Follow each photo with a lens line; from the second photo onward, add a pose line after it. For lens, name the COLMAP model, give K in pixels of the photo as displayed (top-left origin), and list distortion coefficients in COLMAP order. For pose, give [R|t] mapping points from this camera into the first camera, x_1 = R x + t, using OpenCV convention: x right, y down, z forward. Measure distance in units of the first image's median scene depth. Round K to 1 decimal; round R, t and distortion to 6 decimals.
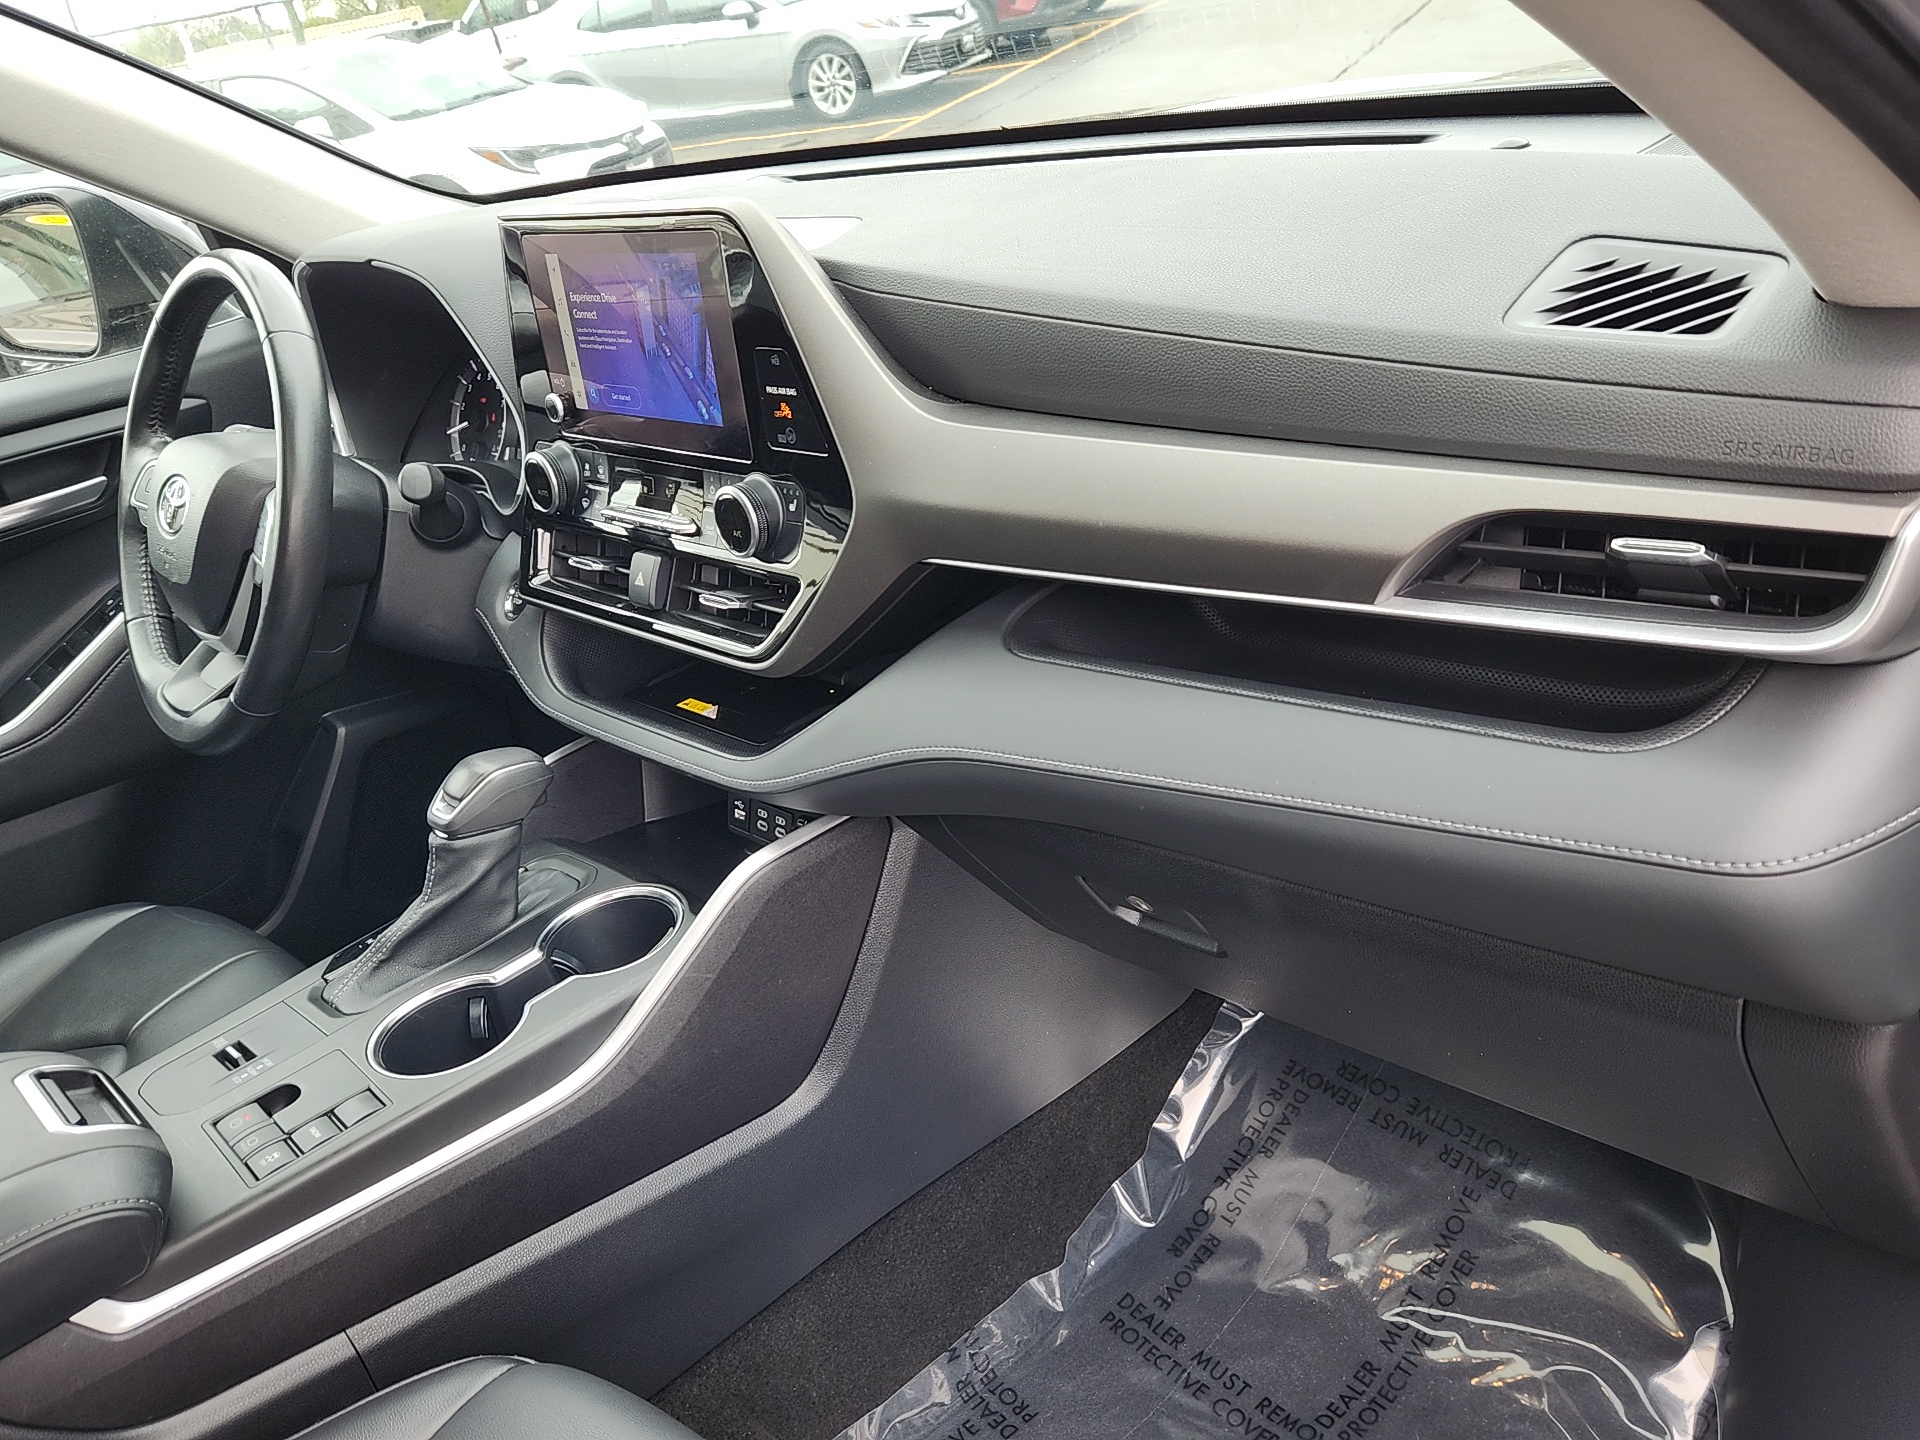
lens RADIAL K [[1529.0, 0, 988.4], [0, 1529.0, 723.3], [0, 0, 1]] dist [0.054080, -0.055331]
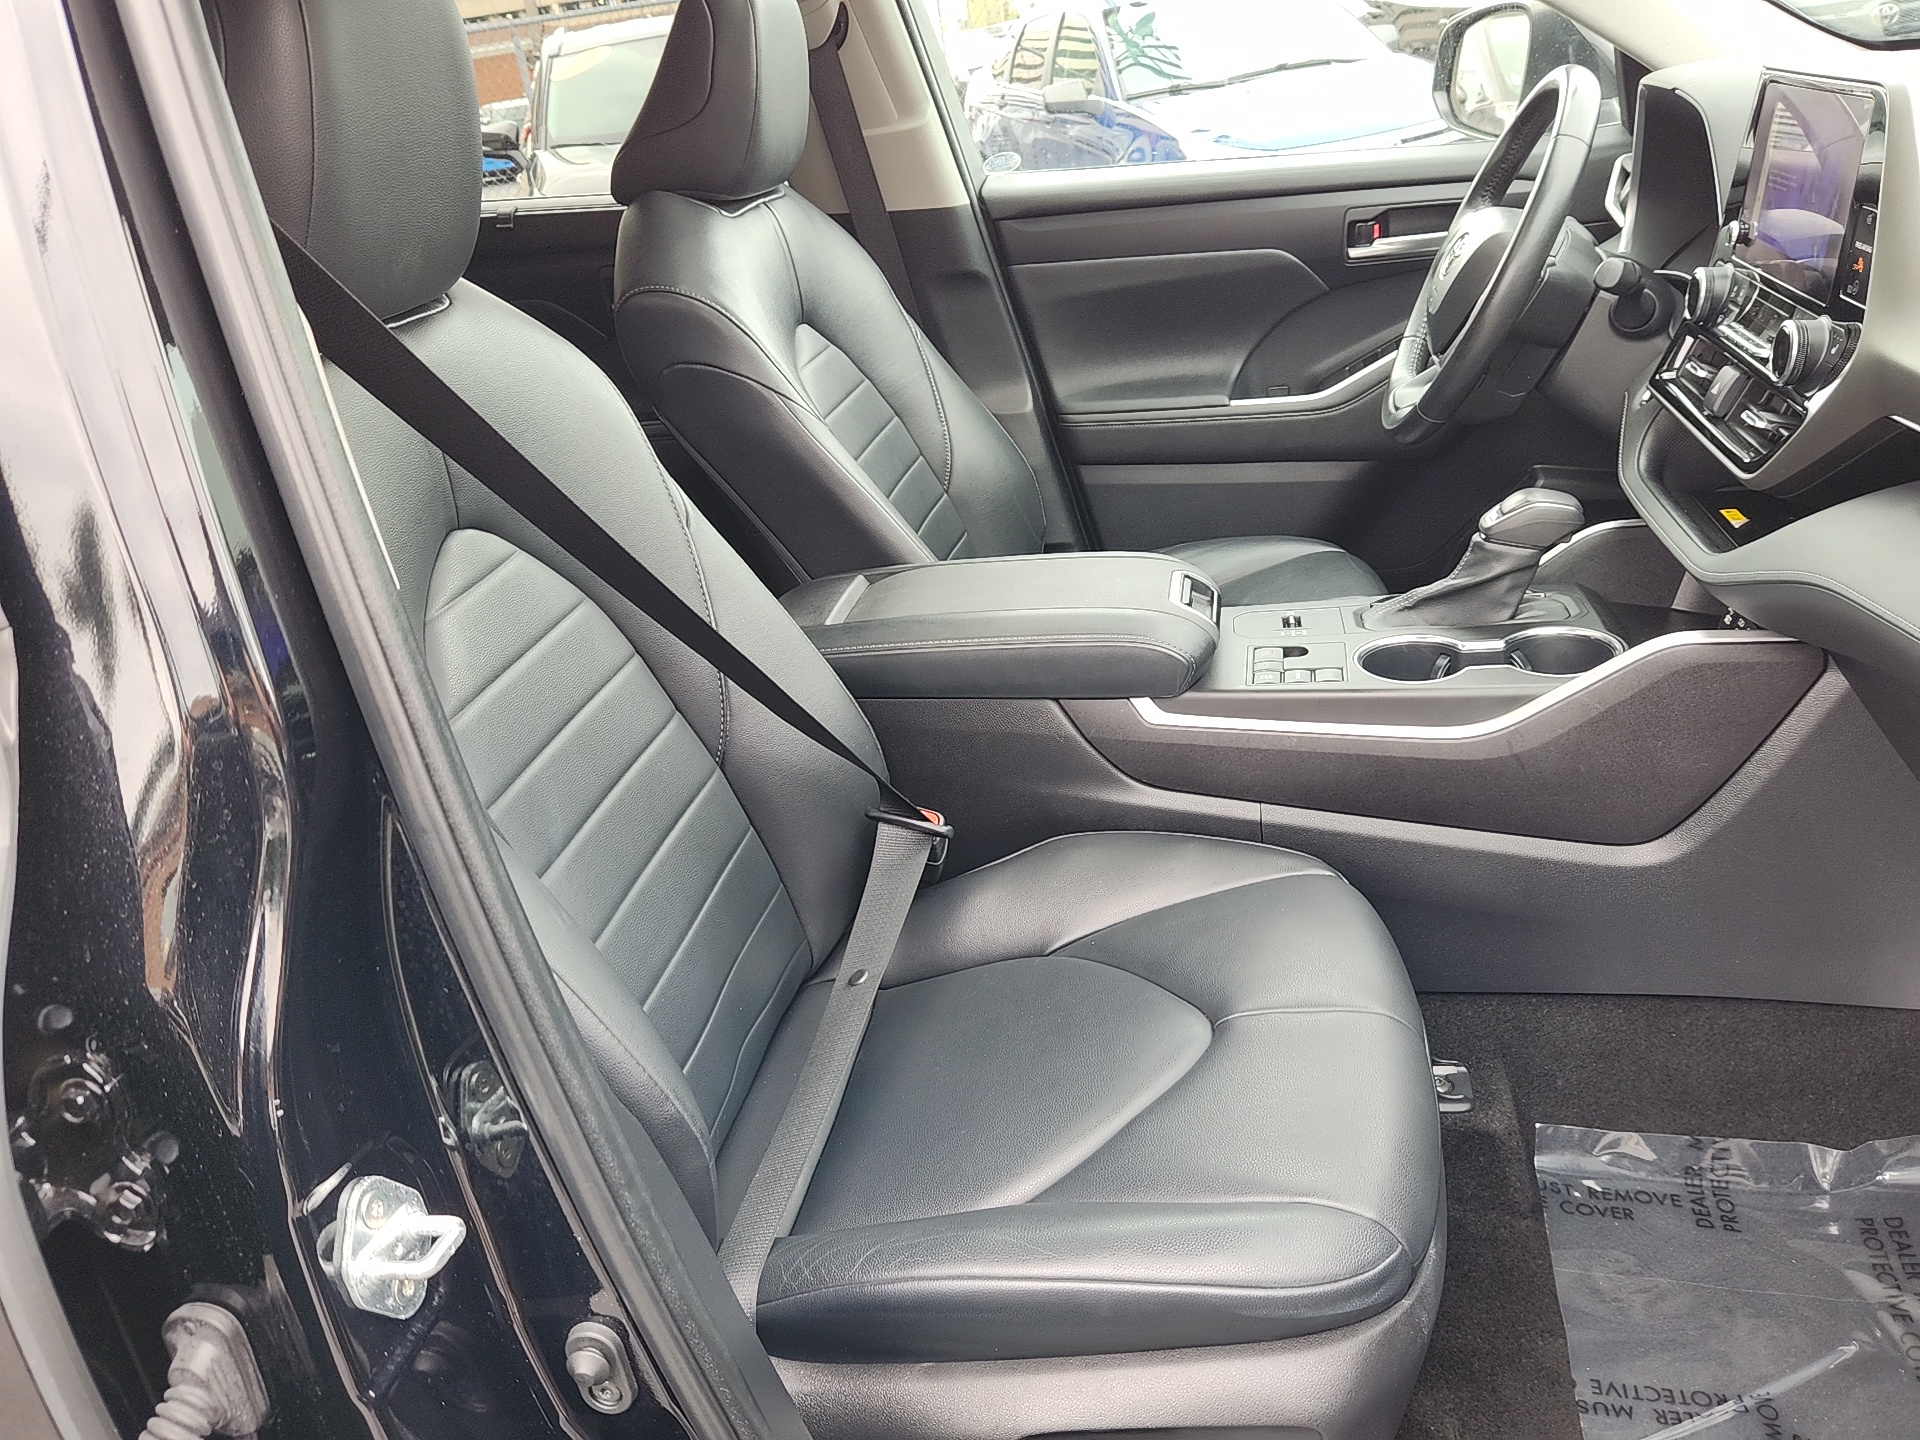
lens RADIAL K [[1529.0, 0, 988.4], [0, 1529.0, 723.3], [0, 0, 1]] dist [0.054080, -0.055331]
pose [[0.599881, 0.417696, -0.682402, 0.357417], [-0.344006, 0.904699, 0.251357, 0.032894], [0.722360, 0.083966, 0.686401, -0.194999]]
